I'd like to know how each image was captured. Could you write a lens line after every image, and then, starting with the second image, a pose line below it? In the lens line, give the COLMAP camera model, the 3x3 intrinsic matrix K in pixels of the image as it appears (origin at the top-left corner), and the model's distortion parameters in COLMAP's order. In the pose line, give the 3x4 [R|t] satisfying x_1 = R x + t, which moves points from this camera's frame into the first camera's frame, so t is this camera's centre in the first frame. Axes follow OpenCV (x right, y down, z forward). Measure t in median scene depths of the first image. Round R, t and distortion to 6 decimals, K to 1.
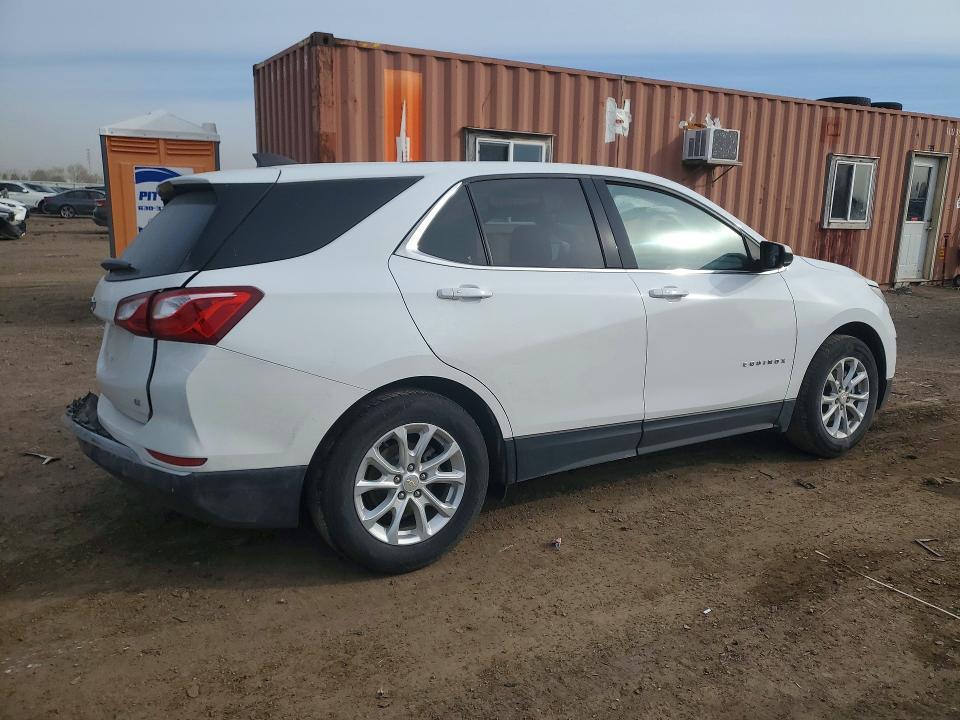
lens RADIAL K [[737.7, 0, 480.0], [0, 737.7, 360.0], [0, 0, 1]] dist [0.001518, 0.001241]
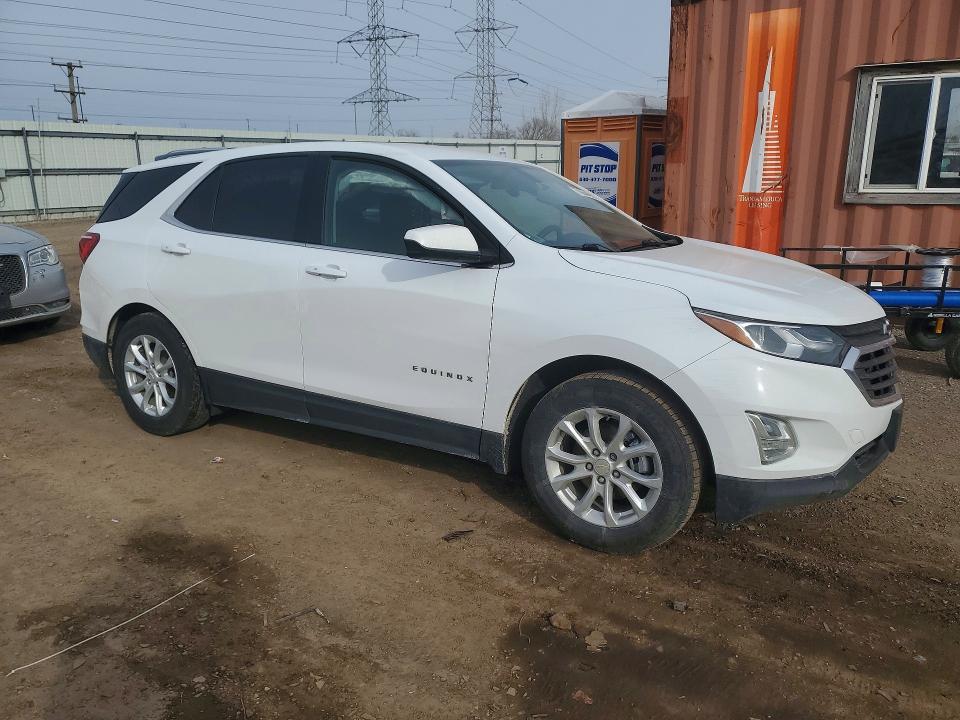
lens RADIAL K [[735.8, 0, 480.0], [0, 735.8, 360.0], [0, 0, 1]] dist [0.036342, -0.001717]
pose [[0.459150, 0.202420, -0.864990, 0.633881], [-0.160870, 0.976542, 0.143133, -0.077107], [0.873672, 0.073431, 0.480942, 0.363202]]
